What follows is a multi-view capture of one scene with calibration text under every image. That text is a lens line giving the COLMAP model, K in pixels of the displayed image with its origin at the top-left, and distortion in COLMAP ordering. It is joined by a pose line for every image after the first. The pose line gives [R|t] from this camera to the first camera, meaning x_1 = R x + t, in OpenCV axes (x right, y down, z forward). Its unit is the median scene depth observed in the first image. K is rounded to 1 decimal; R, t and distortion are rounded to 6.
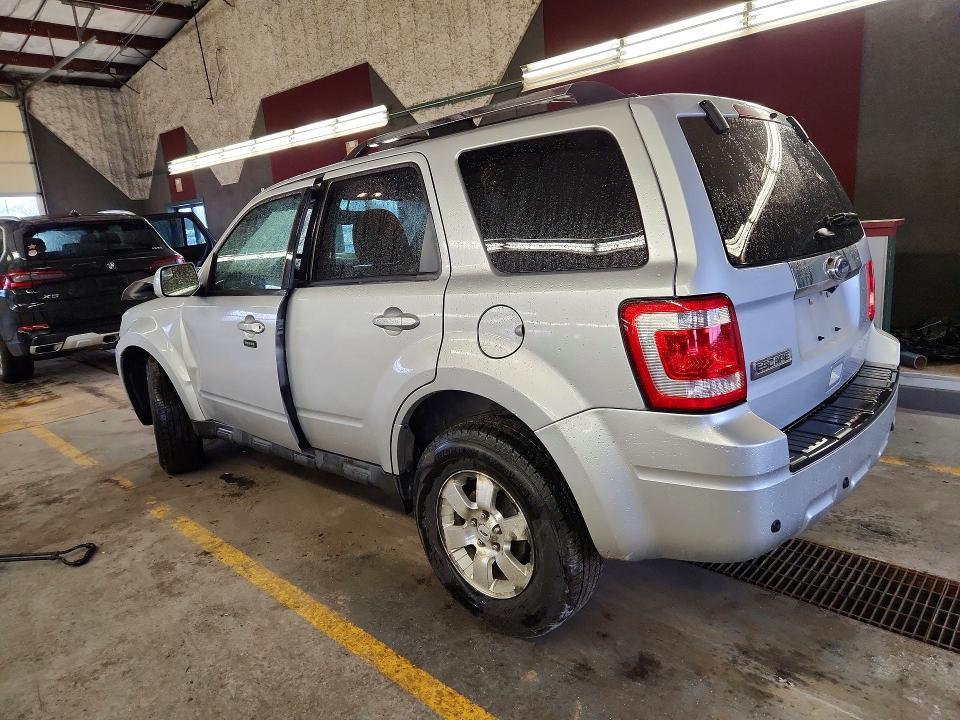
lens RADIAL K [[638.5, 0, 480.0], [0, 638.5, 360.0], [0, 0, 1]] dist [-0.001383, -0.000871]
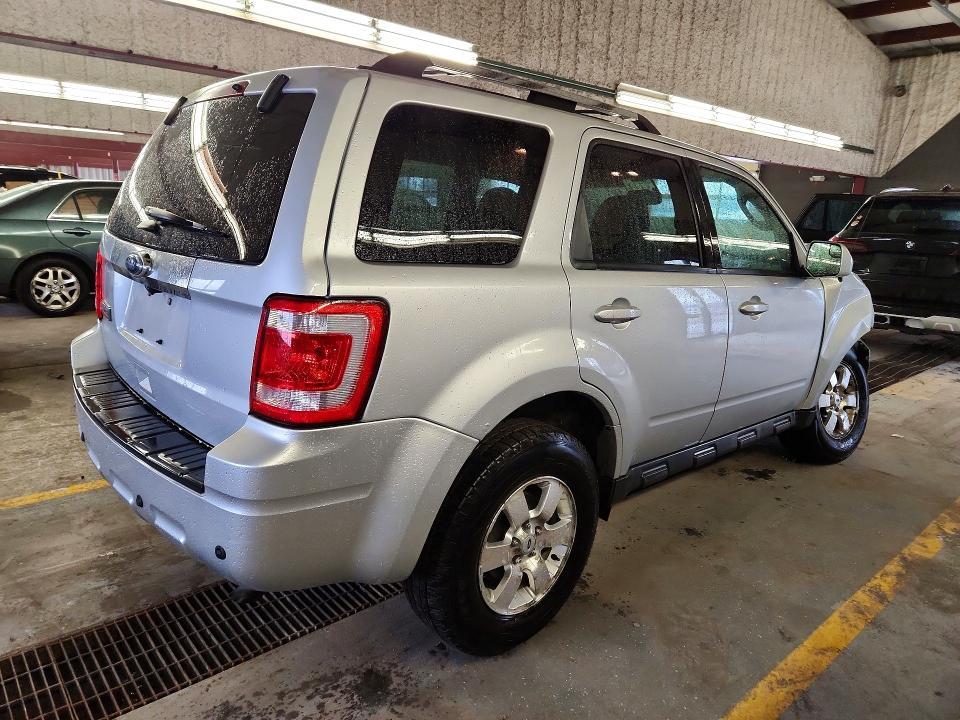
lens RADIAL K [[638.5, 0, 480.0], [0, 638.5, 360.0], [0, 0, 1]] dist [-0.001383, -0.000871]
pose [[-0.091287, 0.207792, -0.973904, 1.181539], [-0.171154, 0.960161, 0.220902, -0.248472], [0.981006, 0.186853, -0.052086, 1.275519]]
